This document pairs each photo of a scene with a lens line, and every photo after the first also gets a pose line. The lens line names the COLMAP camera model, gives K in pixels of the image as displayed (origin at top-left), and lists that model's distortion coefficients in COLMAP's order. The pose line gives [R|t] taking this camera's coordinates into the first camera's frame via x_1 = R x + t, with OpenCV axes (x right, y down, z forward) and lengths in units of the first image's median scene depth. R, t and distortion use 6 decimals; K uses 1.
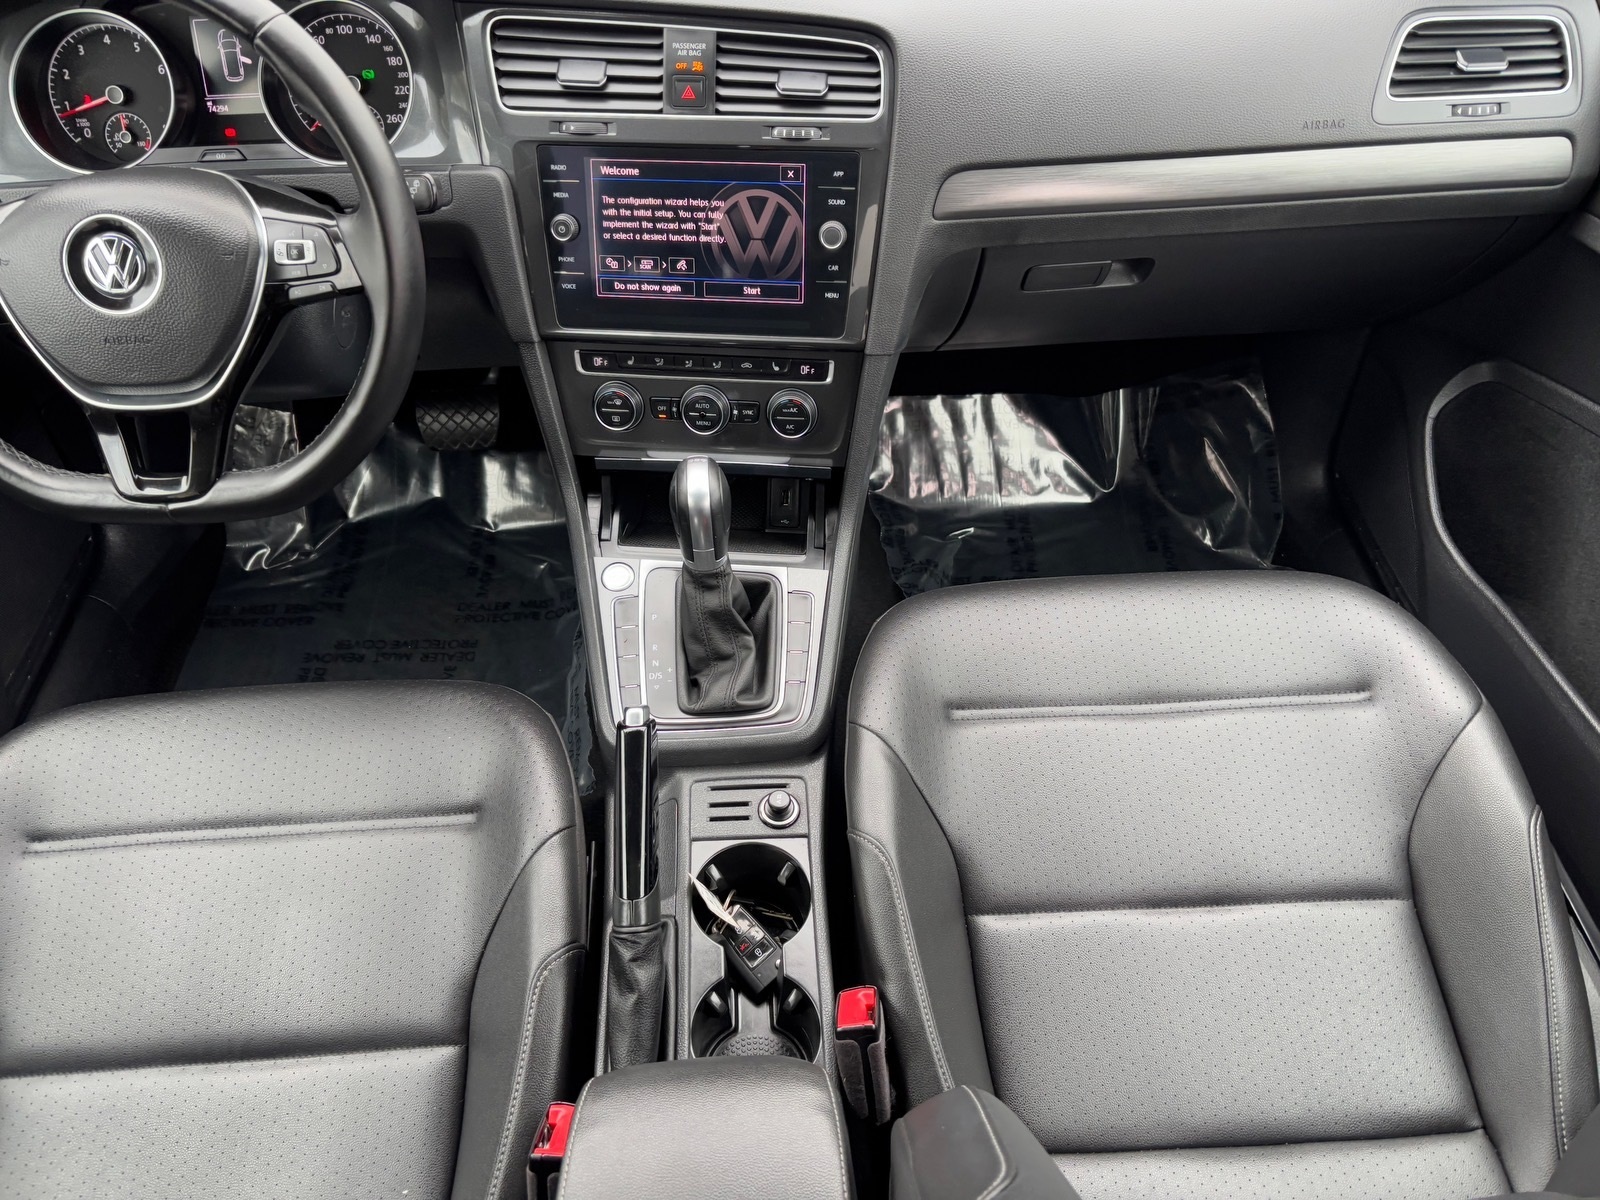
lens RADIAL K [[1216.4, 0, 808.0], [0, 1216.4, 612.6], [0, 0, 1]] dist [0.026572, -0.028987]
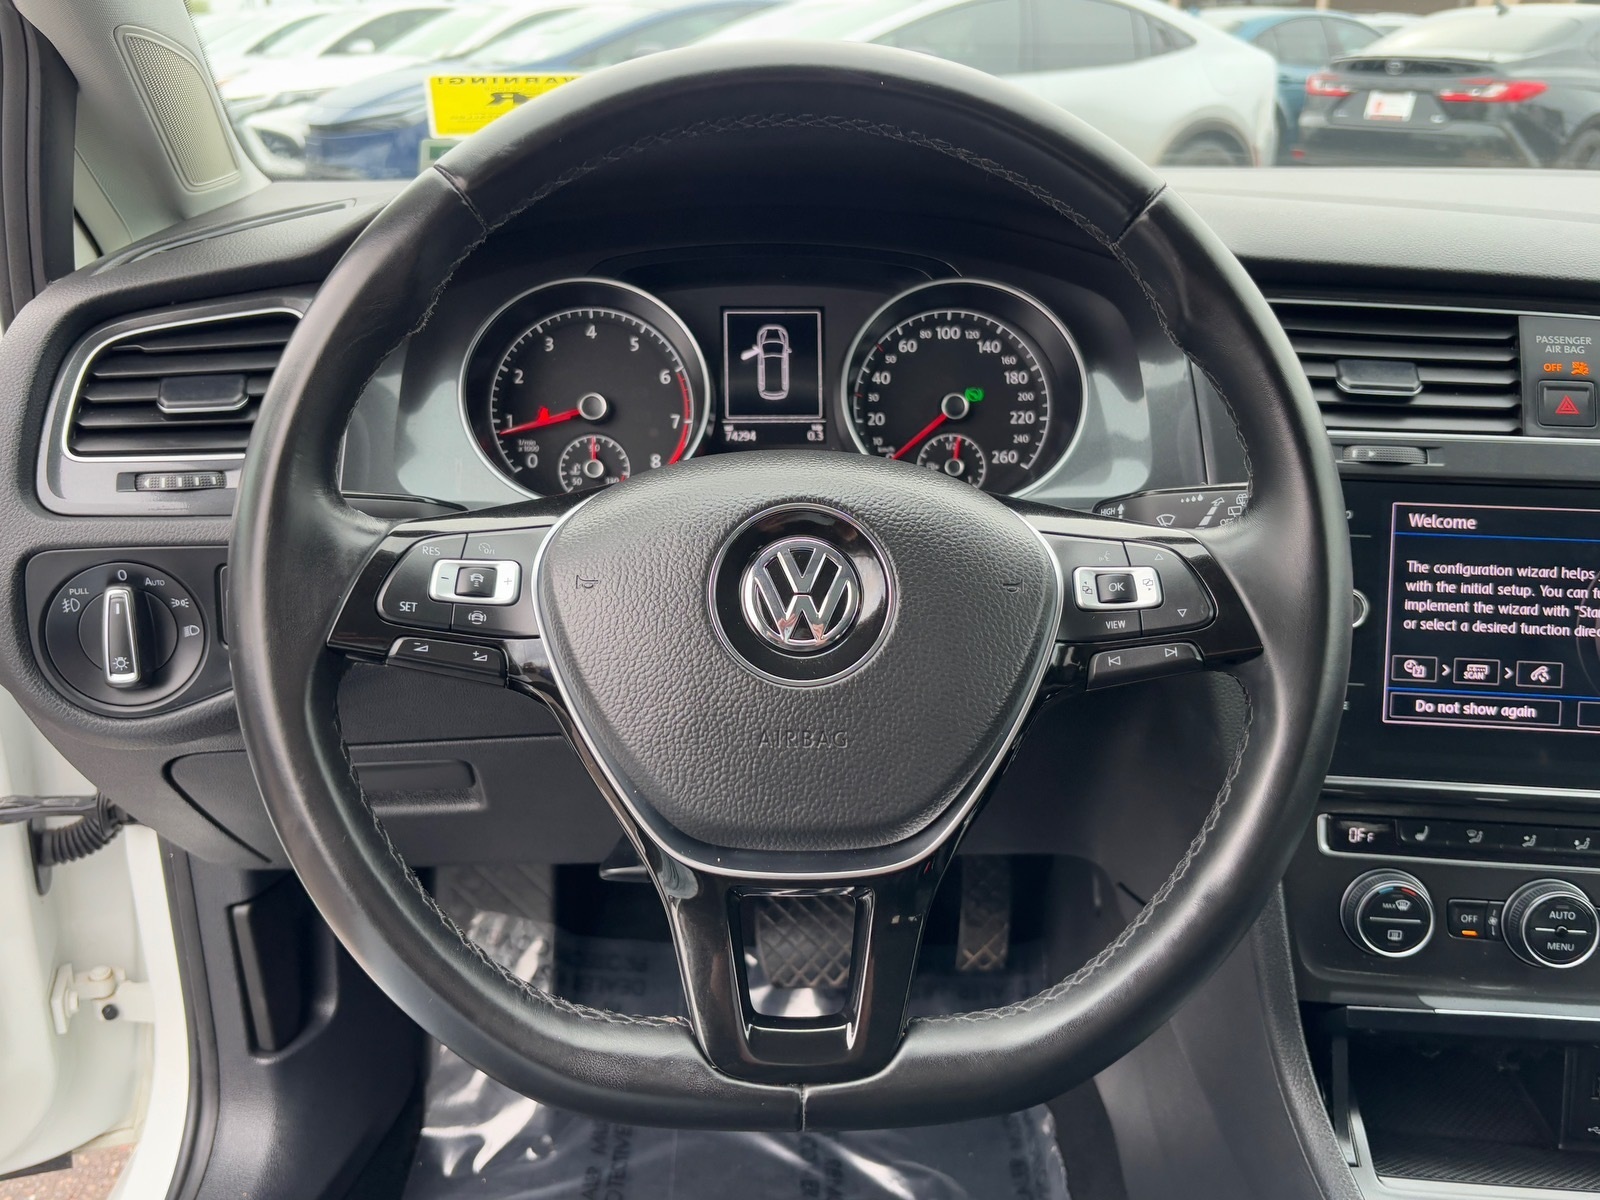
lens RADIAL K [[1342.5, 0, 799.3], [0, 1342.5, 618.6], [0, 0, 1]] dist [0.042518, -0.056240]
pose [[0.999594, 0.028209, 0.004019, -0.467042], [-0.024282, 0.917135, -0.397836, -0.041401], [-0.014909, 0.397577, 0.917448, 0.398696]]
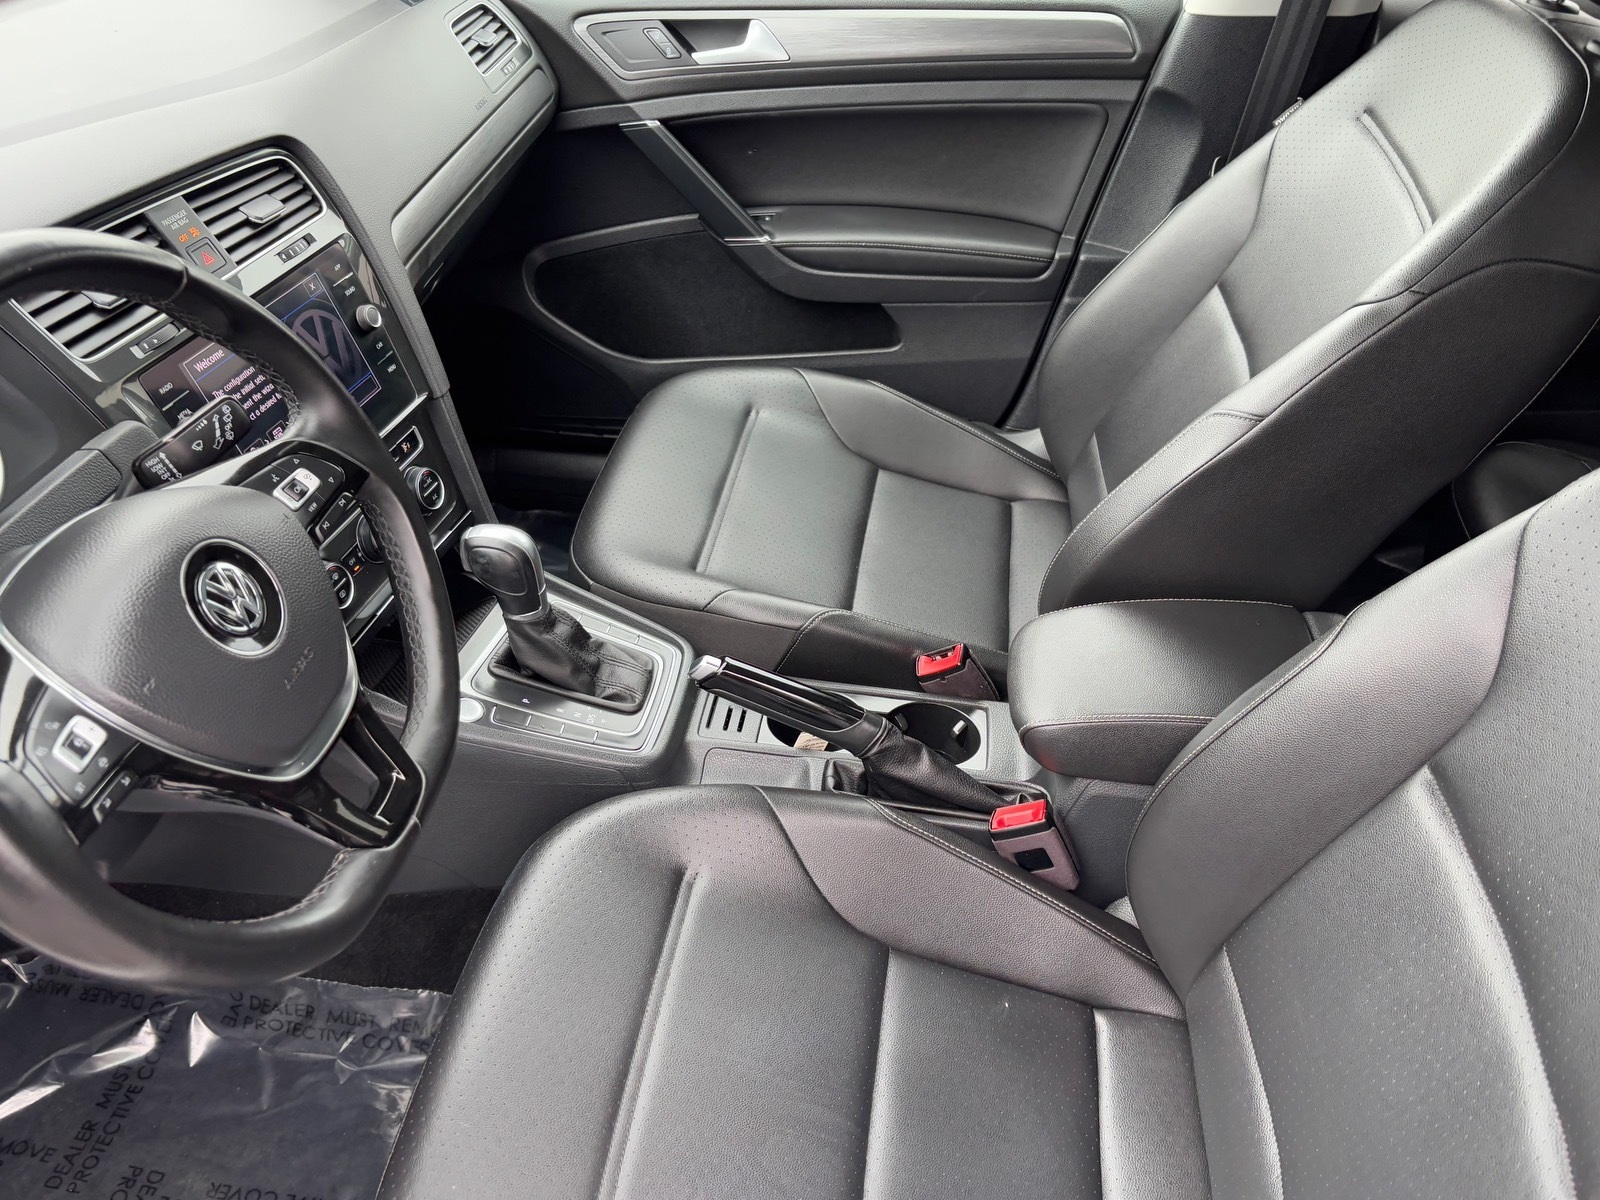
lens RADIAL K [[1342.5, 0, 815.1], [0, 1342.5, 613.8], [0, 0, 1]] dist [0.042518, -0.056240]
pose [[0.174227, -0.577215, 0.797789, -0.976659], [0.693331, 0.647218, 0.316860, -0.240254], [-0.699240, 0.497927, 0.512964, 0.250627]]
